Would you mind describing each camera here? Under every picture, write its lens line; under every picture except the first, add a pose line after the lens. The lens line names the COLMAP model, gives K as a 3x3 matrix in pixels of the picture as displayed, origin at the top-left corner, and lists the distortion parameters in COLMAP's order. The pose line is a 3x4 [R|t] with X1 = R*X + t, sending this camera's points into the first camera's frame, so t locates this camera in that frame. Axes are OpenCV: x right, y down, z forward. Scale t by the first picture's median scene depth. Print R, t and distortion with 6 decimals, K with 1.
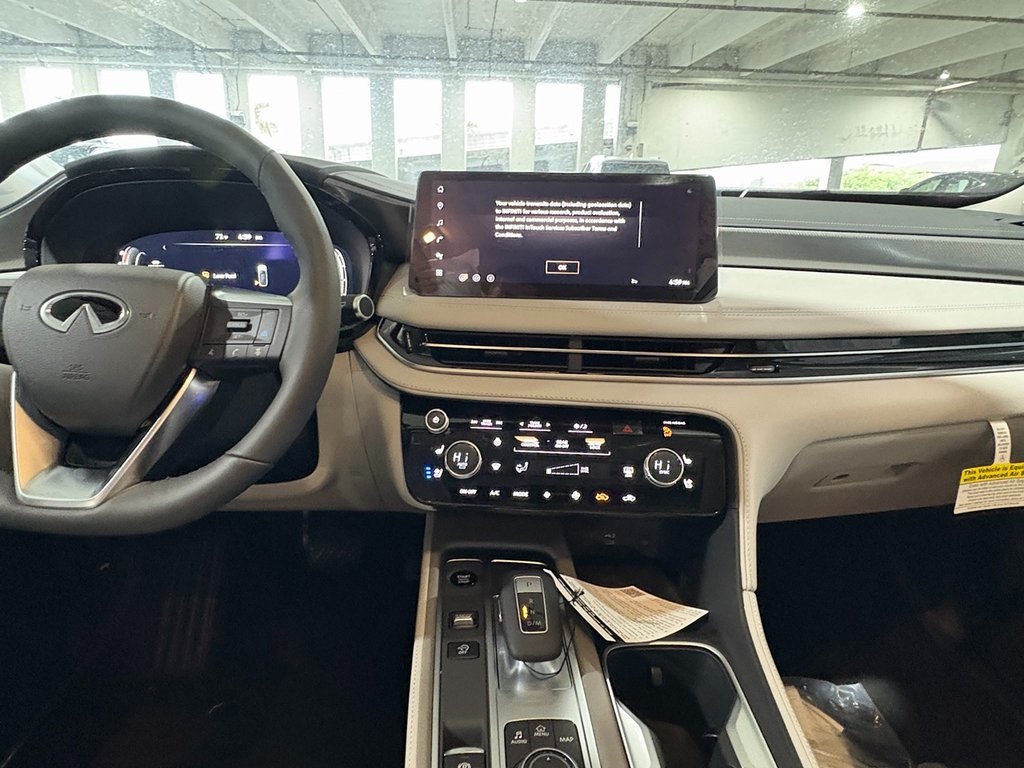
lens RADIAL K [[614.2, 0, 501.2], [0, 614.2, 379.3], [0, 0, 1]] dist [-0.000250, 0.001244]
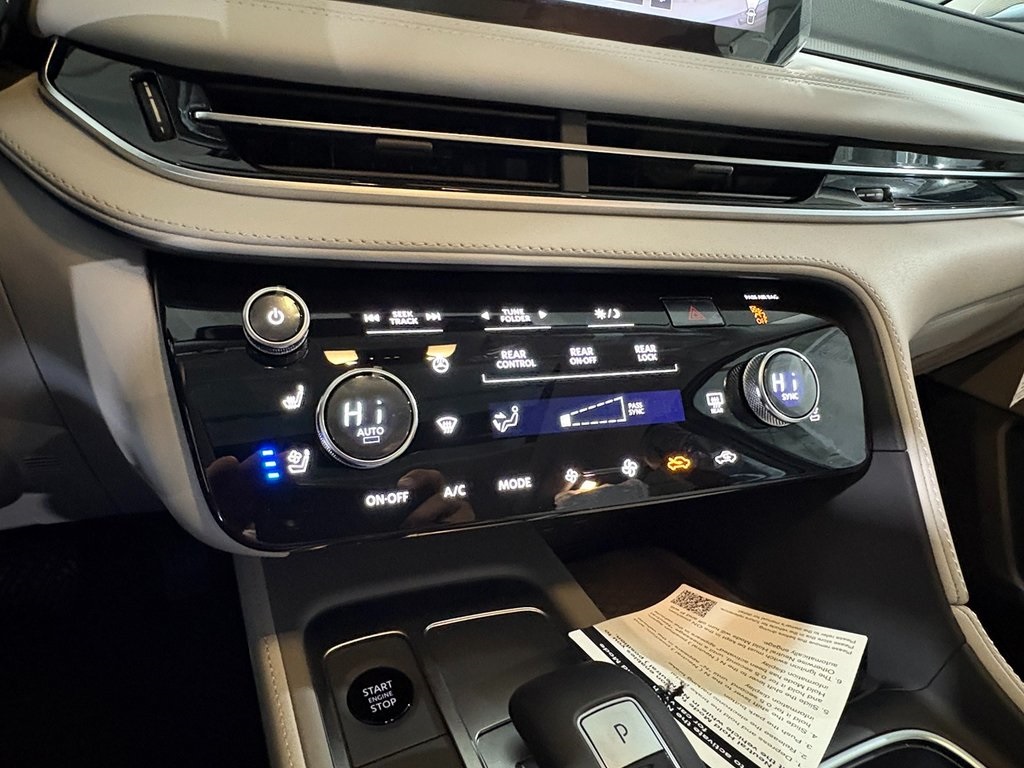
lens RADIAL K [[628.4, 0, 494.8], [0, 628.4, 385.2], [0, 0, 1]] dist [-0.003501, -0.000217]
pose [[0.917794, -0.097843, 0.384813, -0.124763], [0.036957, 0.986006, 0.162560, 0.047255], [-0.395333, -0.134975, 0.908567, 0.572073]]
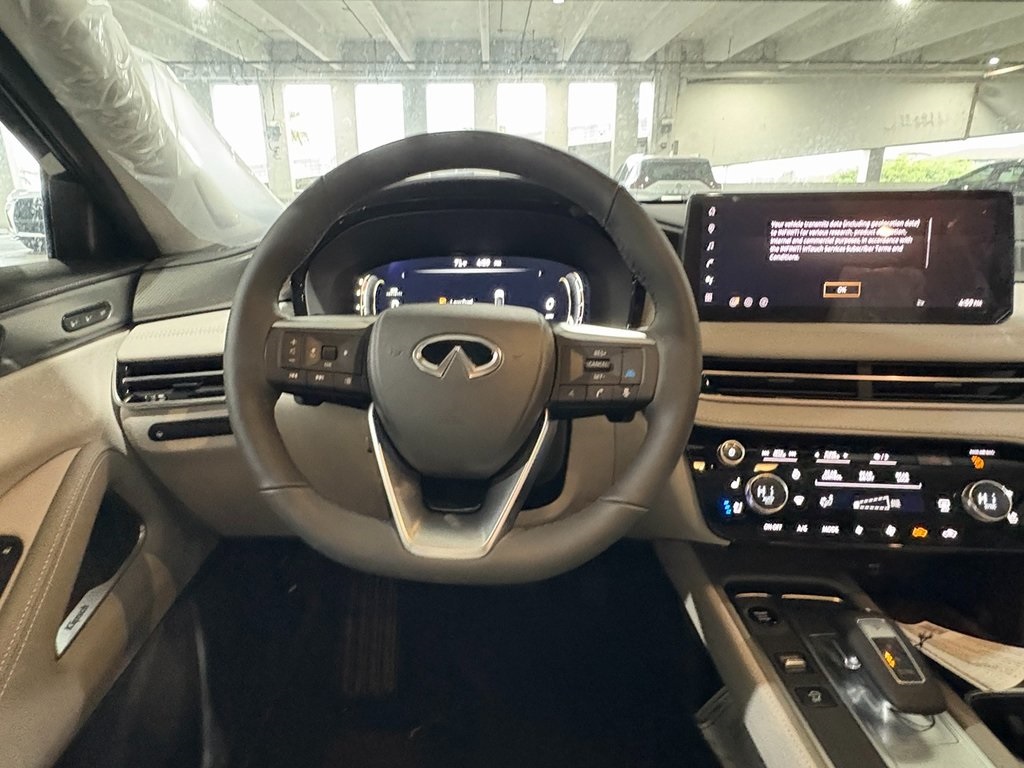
lens RADIAL K [[615.2, 0, 504.5], [0, 615.2, 383.7], [0, 0, 1]] dist [0.000951, 0.001095]
pose [[0.999002, -0.014807, -0.042135, -0.393620], [0.014947, 0.999884, 0.003013, -0.046761], [0.042085, -0.003640, 0.999107, 0.016647]]
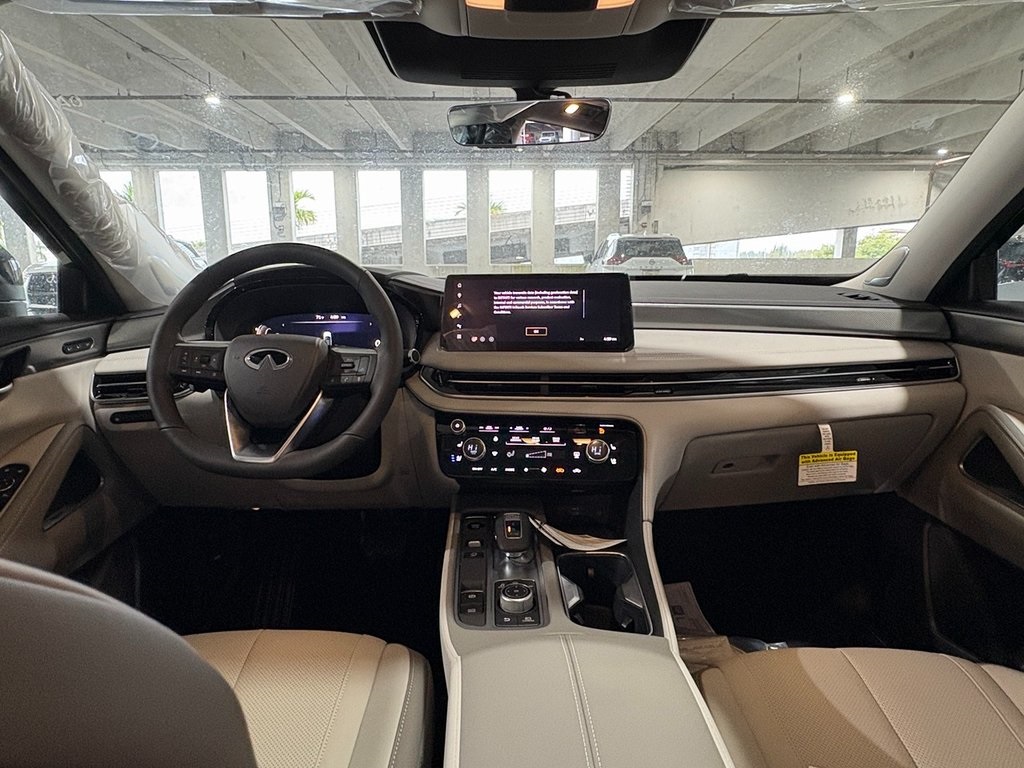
lens RADIAL K [[610.1, 0, 505.8], [0, 610.1, 380.2], [0, 0, 1]] dist [-0.002846, 0.001882]
pose [[0.999179, -0.019607, -0.035440, 0.075037], [0.015420, 0.993271, -0.114780, 0.124574], [0.037452, 0.114140, 0.992759, -0.563195]]
